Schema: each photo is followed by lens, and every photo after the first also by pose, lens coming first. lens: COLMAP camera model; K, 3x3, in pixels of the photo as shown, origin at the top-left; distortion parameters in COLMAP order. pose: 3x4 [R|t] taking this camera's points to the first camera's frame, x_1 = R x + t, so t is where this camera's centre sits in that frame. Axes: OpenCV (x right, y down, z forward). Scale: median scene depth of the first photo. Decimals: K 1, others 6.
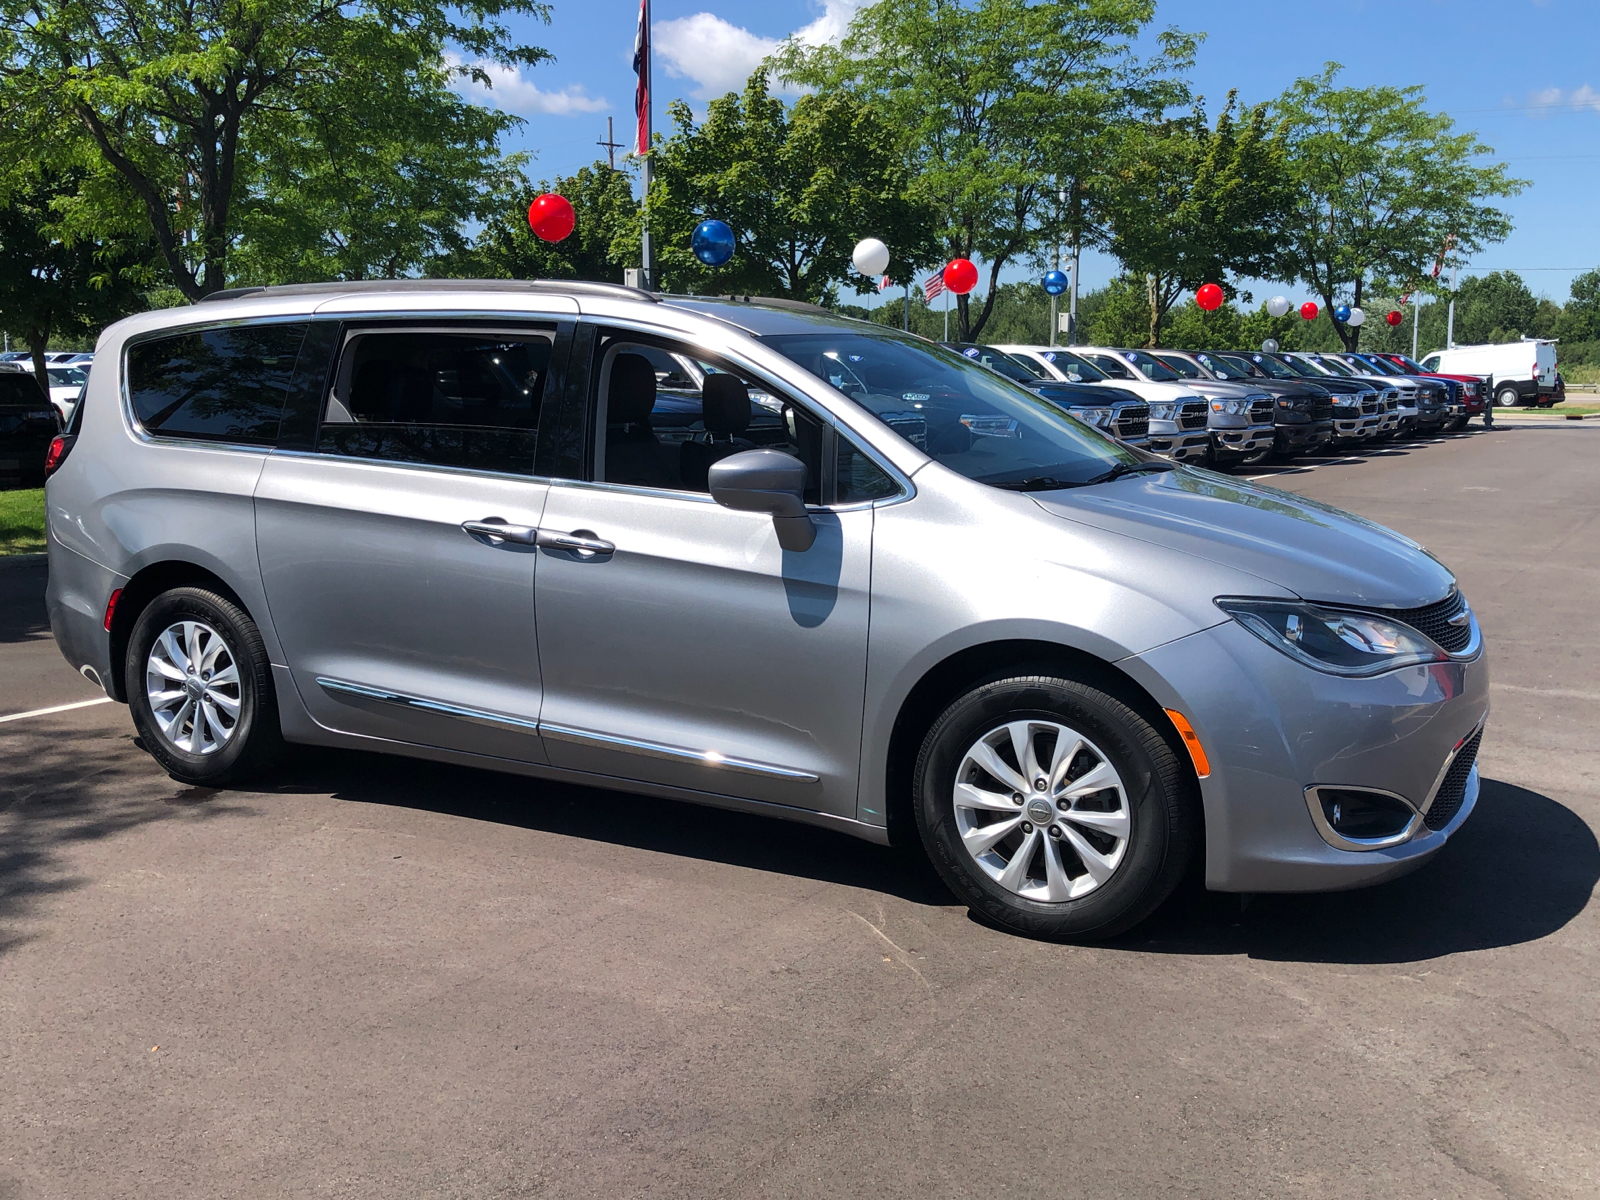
lens RADIAL K [[1529.4, 0, 808.7], [0, 1529.4, 612.6], [0, 0, 1]] dist [0.016955, 0.000000]
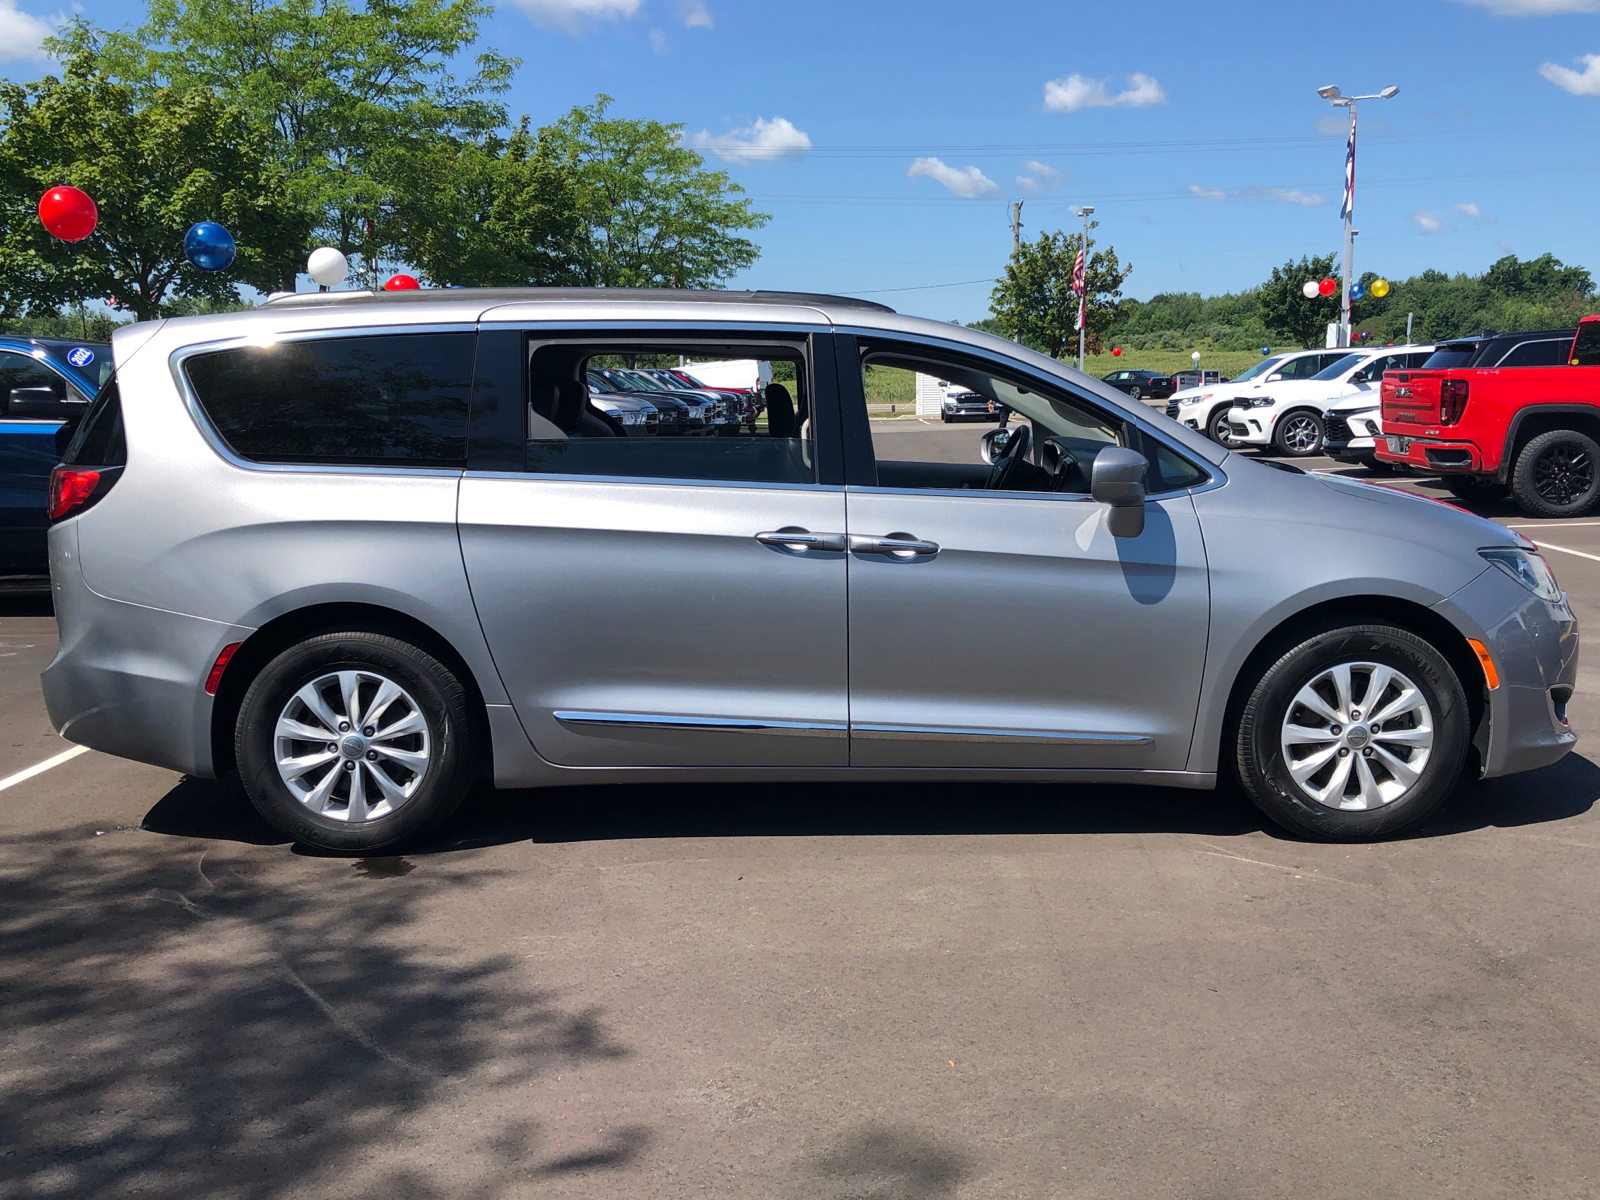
lens RADIAL K [[1529.4, 0, 788.9], [0, 1529.4, 610.8], [0, 0, 1]] dist [0.016955, 0.000000]
pose [[0.875357, -0.081427, 0.476571, -0.598721], [0.086886, 0.996162, 0.010613, -0.015828], [-0.475606, 0.032117, 0.879072, 0.106271]]
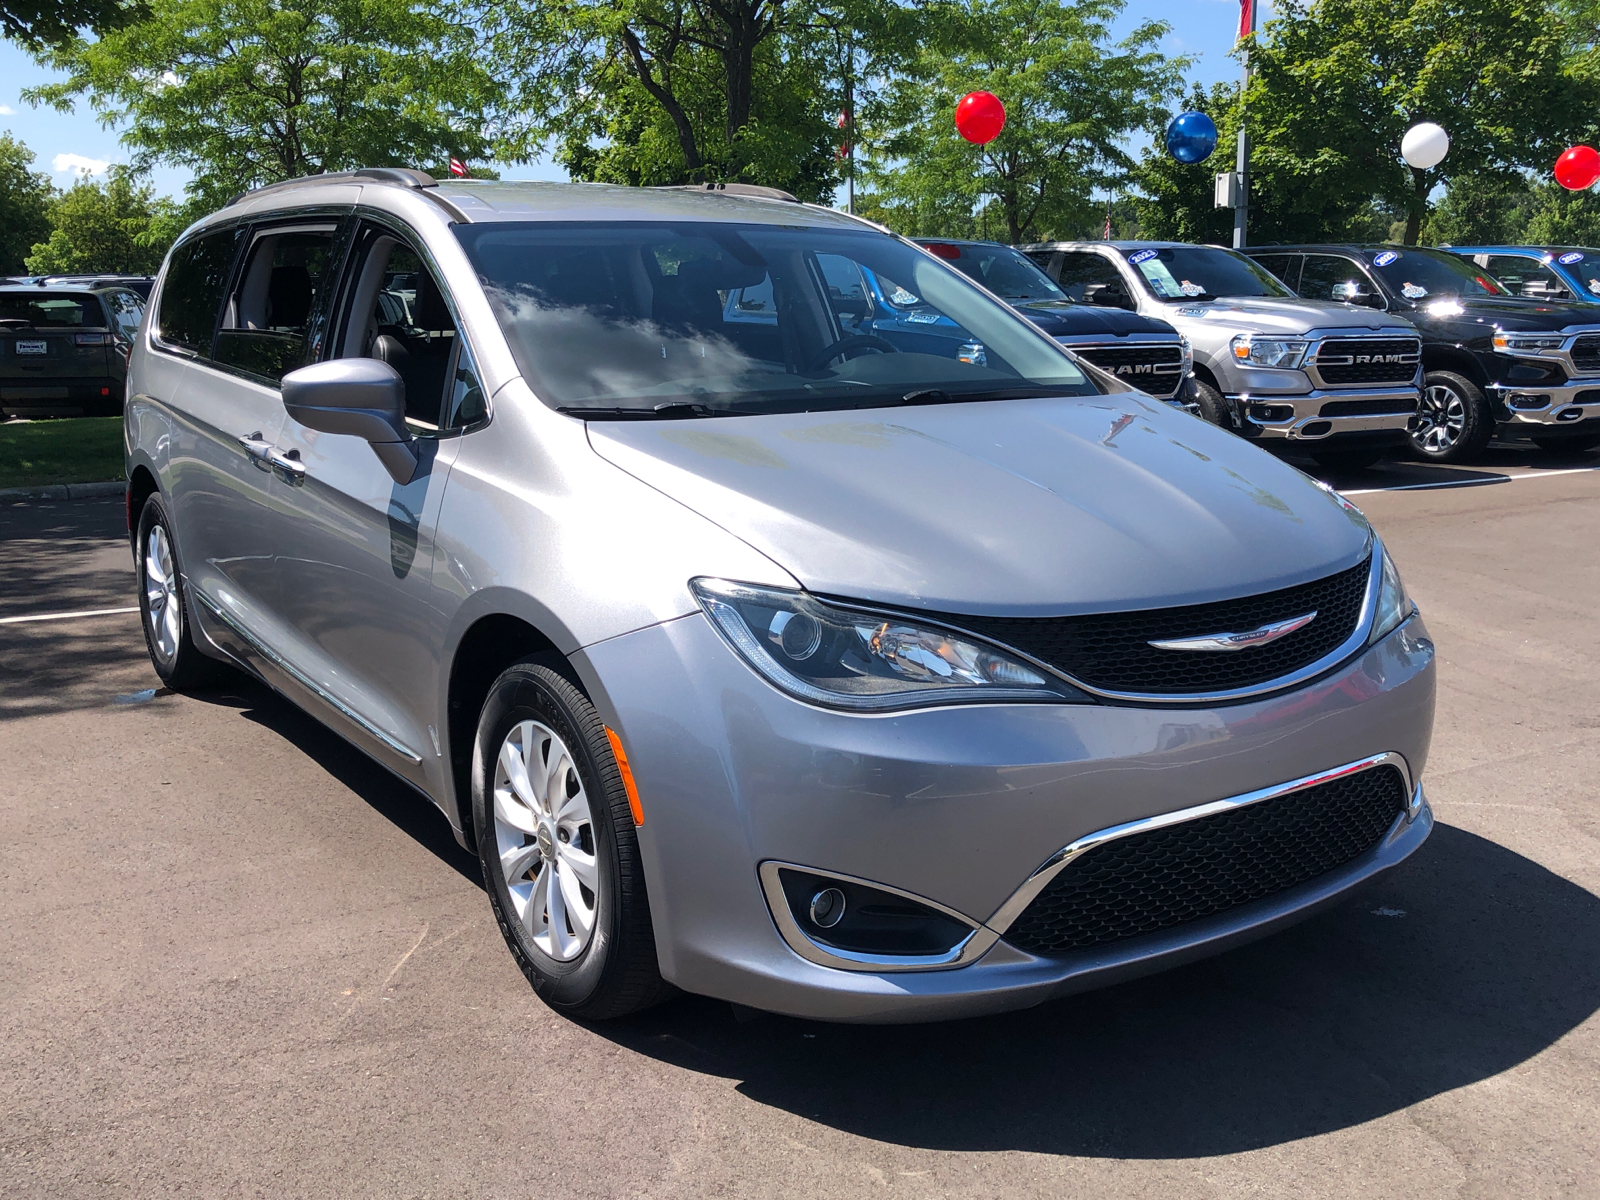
lens RADIAL K [[1529.4, 0, 801.5], [0, 1529.4, 607.2], [0, 0, 1]] dist [0.016955, 0.000000]
pose [[0.893681, 0.085857, -0.440413, 0.437230], [-0.064753, 0.995926, 0.062758, -0.030815], [0.444007, -0.027567, 0.895599, 0.275353]]
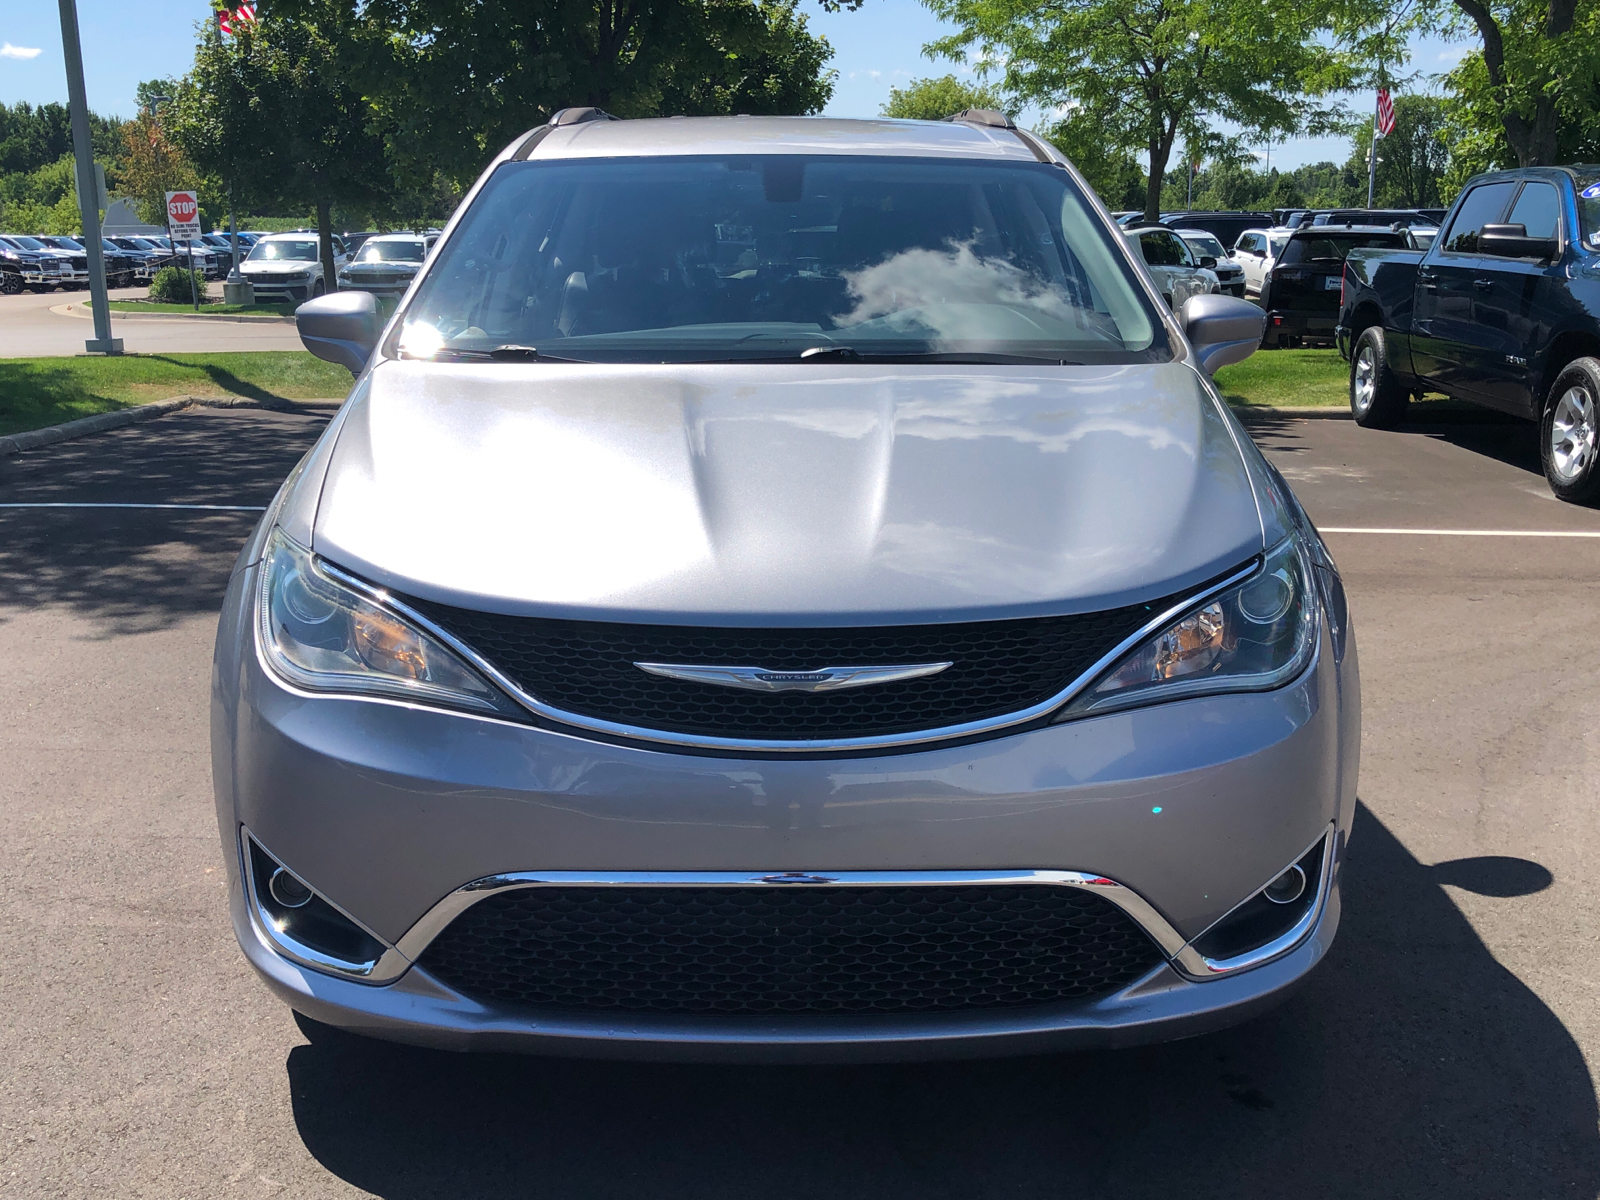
lens RADIAL K [[1529.4, 0, 794.9], [0, 1529.4, 584.0], [0, 0, 1]] dist [0.016955, 0.000000]
pose [[0.496311, 0.199141, -0.844996, 0.737306], [-0.142340, 0.978830, 0.147078, -0.094079], [0.856396, 0.047280, 0.514150, 0.670130]]
